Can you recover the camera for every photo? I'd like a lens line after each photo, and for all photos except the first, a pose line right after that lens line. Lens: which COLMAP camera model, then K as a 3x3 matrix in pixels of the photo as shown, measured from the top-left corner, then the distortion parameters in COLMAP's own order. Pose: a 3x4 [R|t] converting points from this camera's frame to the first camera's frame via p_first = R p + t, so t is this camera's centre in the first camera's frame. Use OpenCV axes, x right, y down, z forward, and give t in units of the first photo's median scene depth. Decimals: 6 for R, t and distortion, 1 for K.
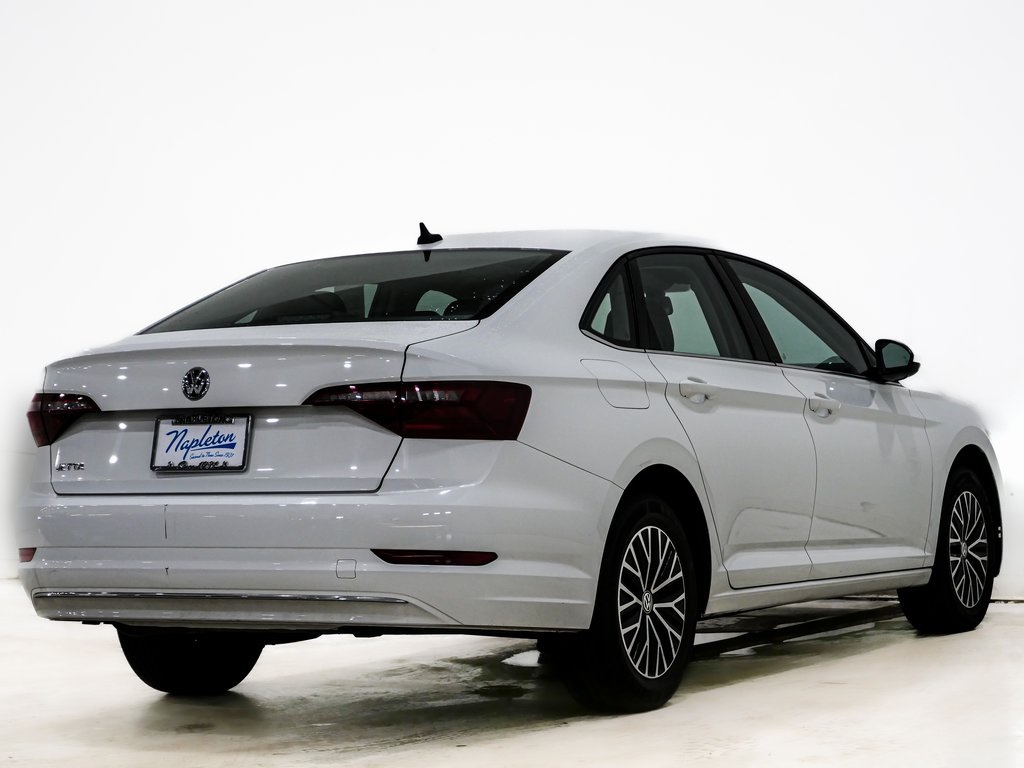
lens RADIAL K [[2652.6, 0, 513.0], [0, 2652.6, 387.1], [0, 0, 1]] dist [0.063985, 0.000000]
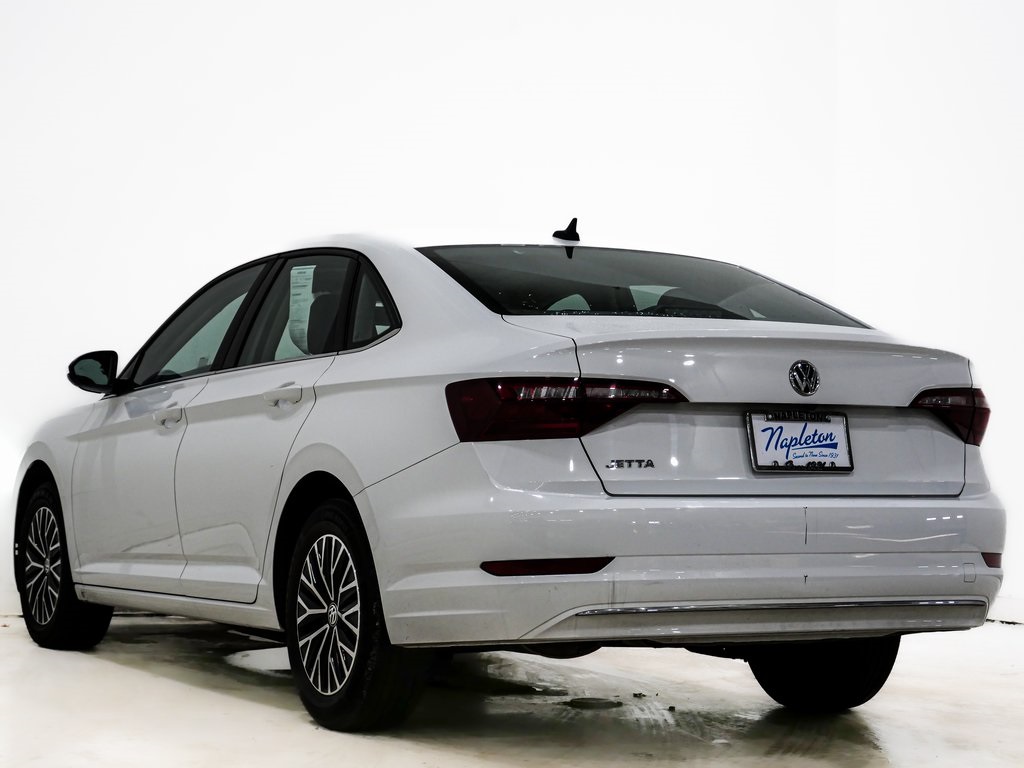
lens RADIAL K [[2430.2, 0, 517.0], [0, 2430.2, 379.1], [0, 0, 1]] dist [0.153895, 0.000000]
pose [[0.544786, 0.049801, 0.837095, -0.891739], [-0.033777, 0.998728, -0.037435, 0.034592], [-0.837895, -0.007881, 0.545775, 0.617578]]
